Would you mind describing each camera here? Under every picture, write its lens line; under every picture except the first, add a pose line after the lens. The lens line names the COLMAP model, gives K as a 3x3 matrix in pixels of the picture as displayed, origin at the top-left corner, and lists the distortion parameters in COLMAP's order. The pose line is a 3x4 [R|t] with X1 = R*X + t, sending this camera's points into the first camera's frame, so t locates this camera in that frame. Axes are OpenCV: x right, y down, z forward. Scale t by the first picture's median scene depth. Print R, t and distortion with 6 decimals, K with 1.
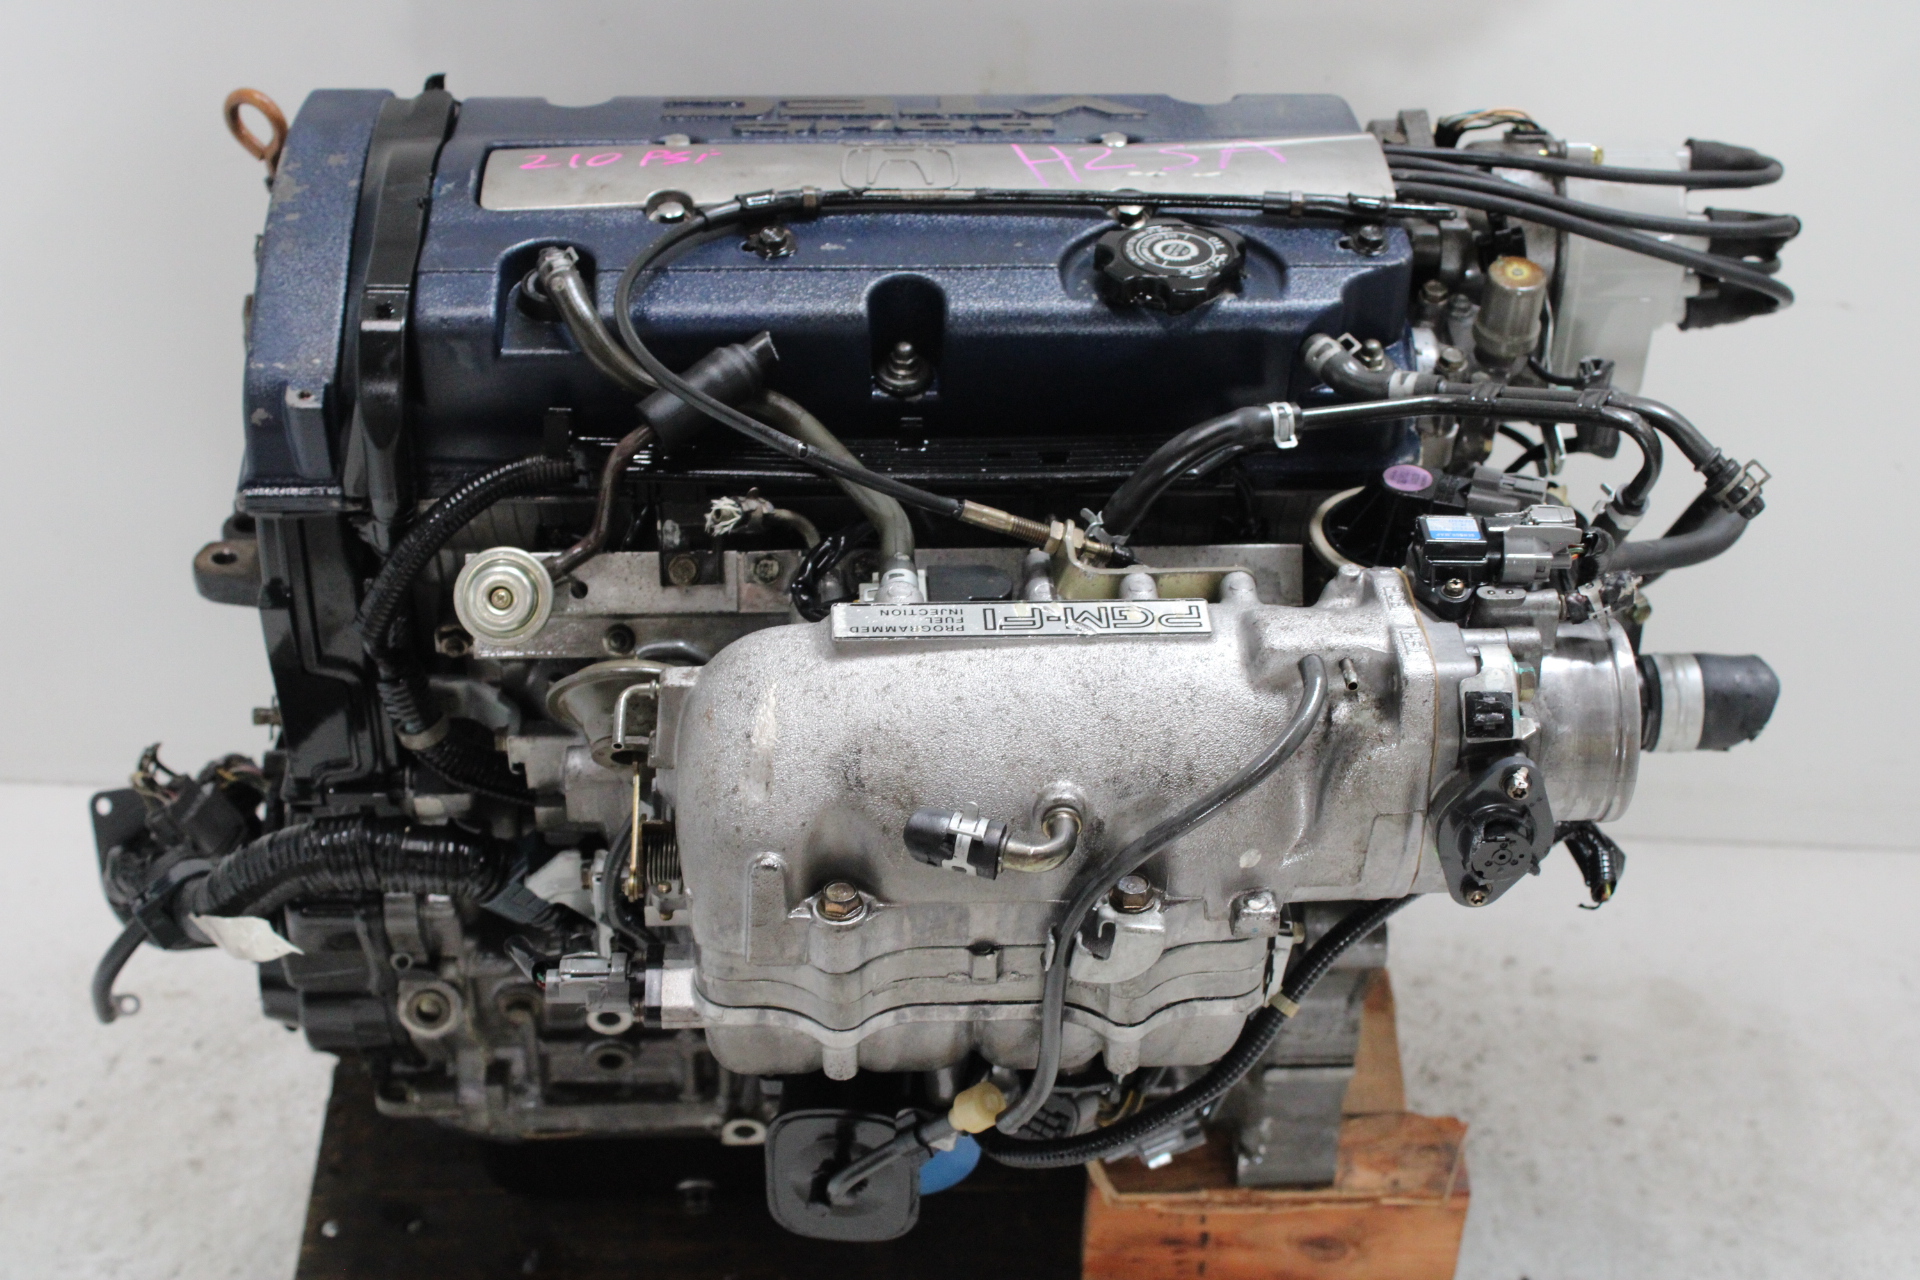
lens RADIAL K [[1801.3, 0, 958.8], [0, 1801.3, 628.5], [0, 0, 1]] dist [-0.004283, 0.000000]
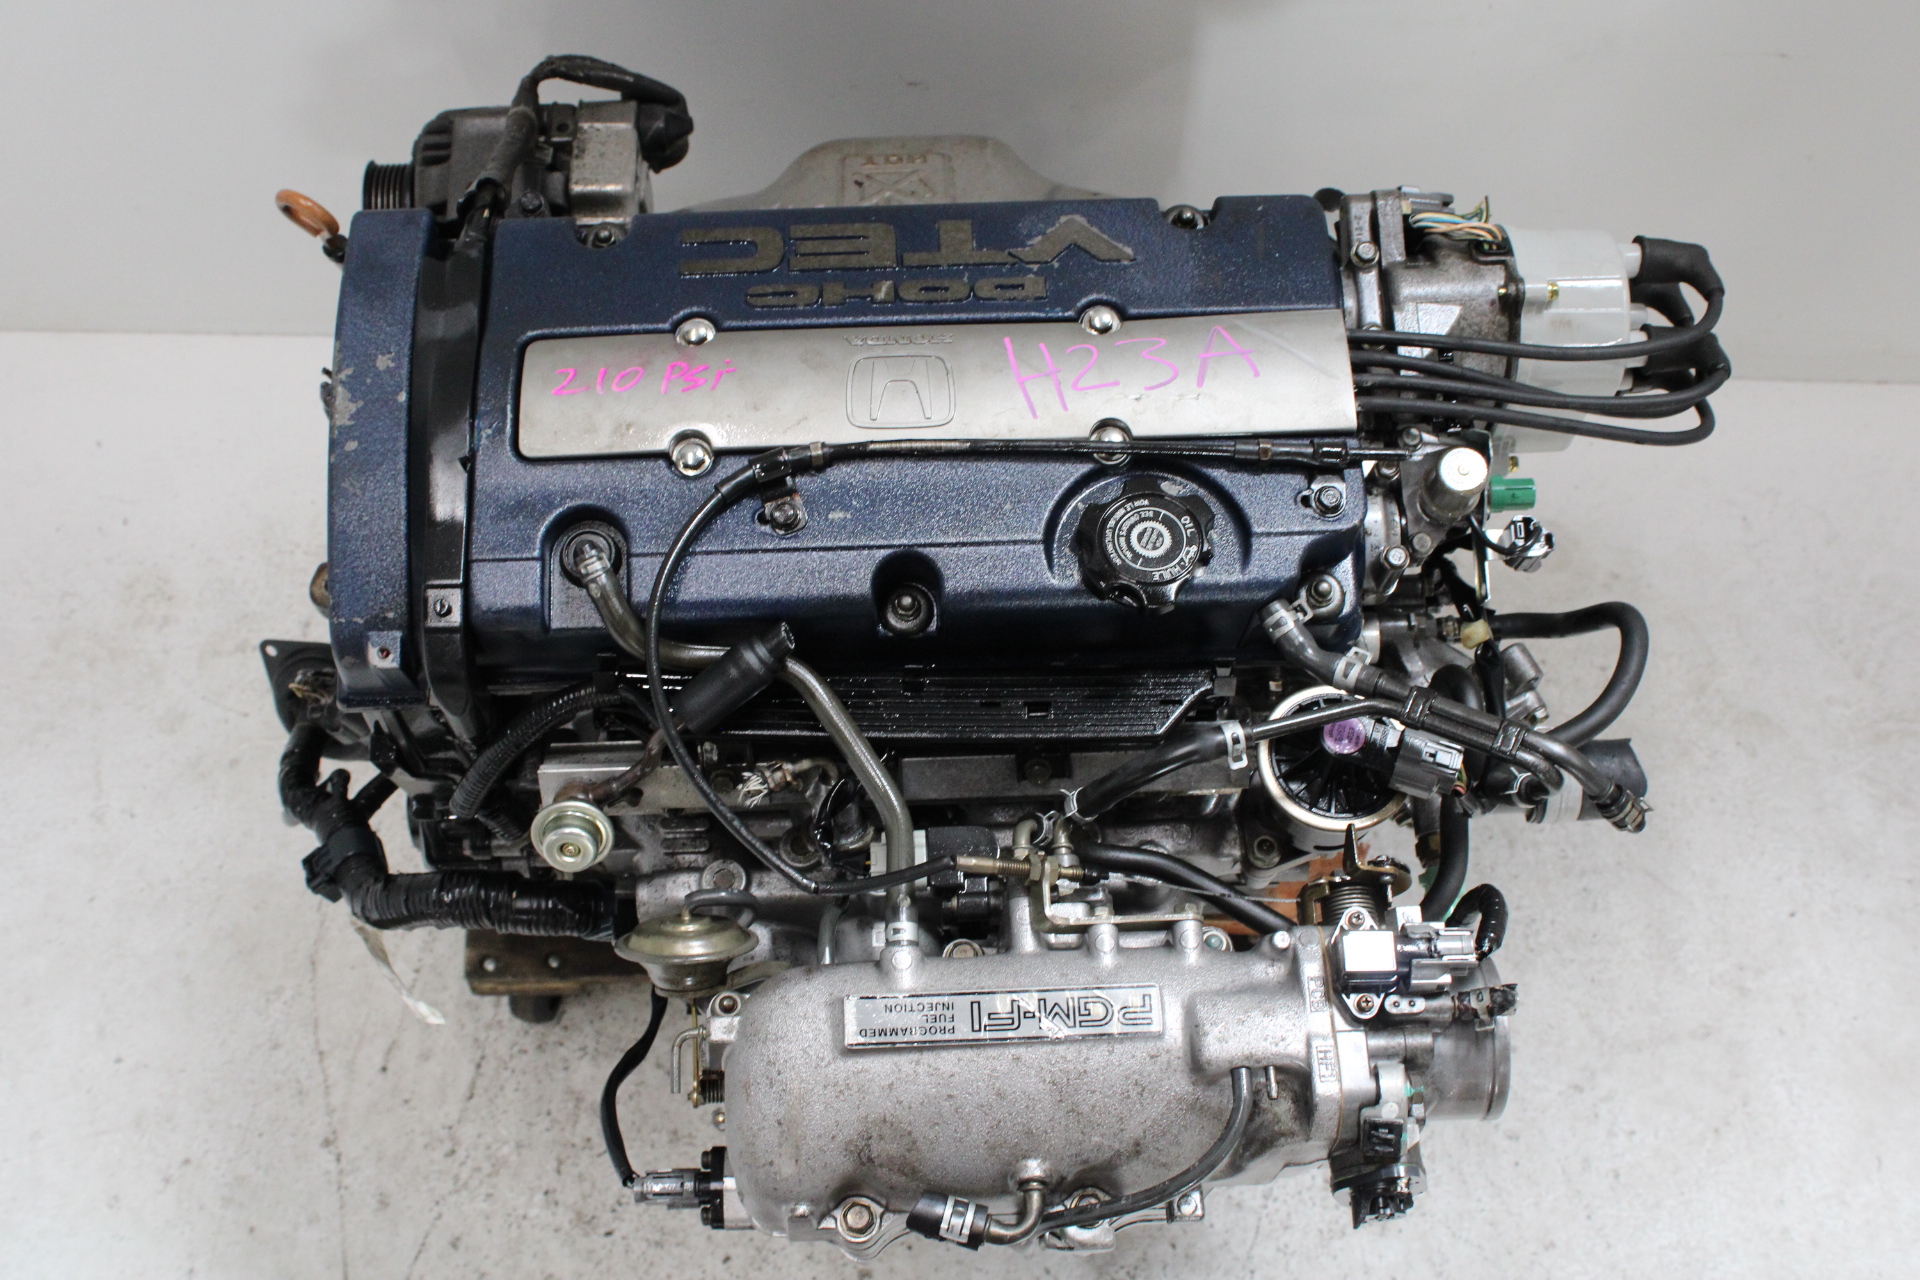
lens RADIAL K [[1482.2, 0, 964.7], [0, 1482.2, 635.2], [0, 0, 1]] dist [-0.026624, 0.010173]
pose [[0.999935, -0.001544, -0.011275, 0.013004], [0.005210, 0.942927, 0.332959, -0.353034], [0.010118, -0.332997, 0.942874, 0.095417]]
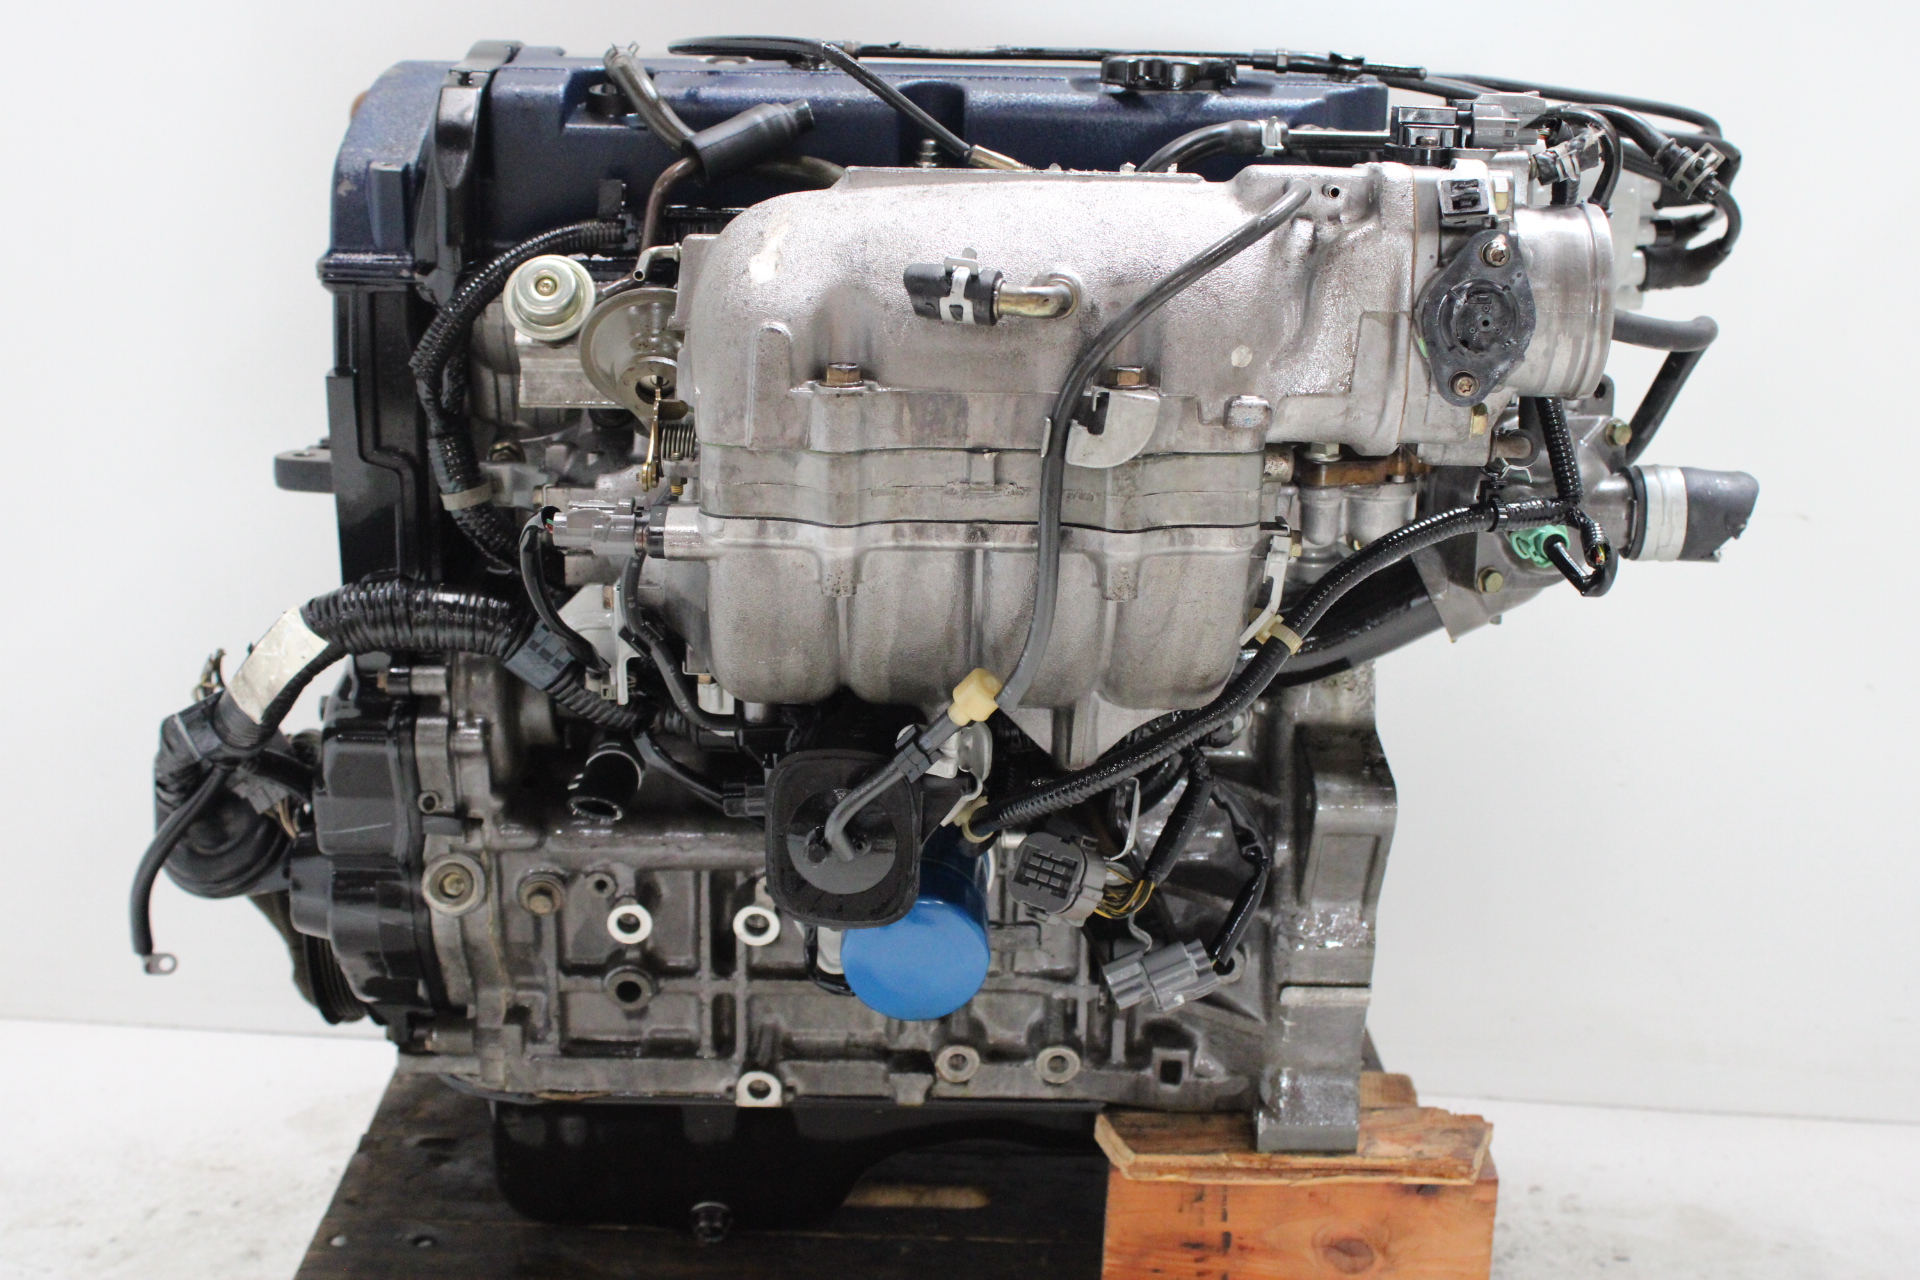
lens RADIAL K [[1648.3, 0, 967.9], [0, 1648.3, 632.7], [0, 0, 1]] dist [-0.013105, 0.002422]
pose [[0.999623, 0.013036, -0.024158, 0.018461], [-0.018456, 0.970606, -0.239964, 0.310580], [0.020320, 0.240320, 0.970481, 0.073866]]
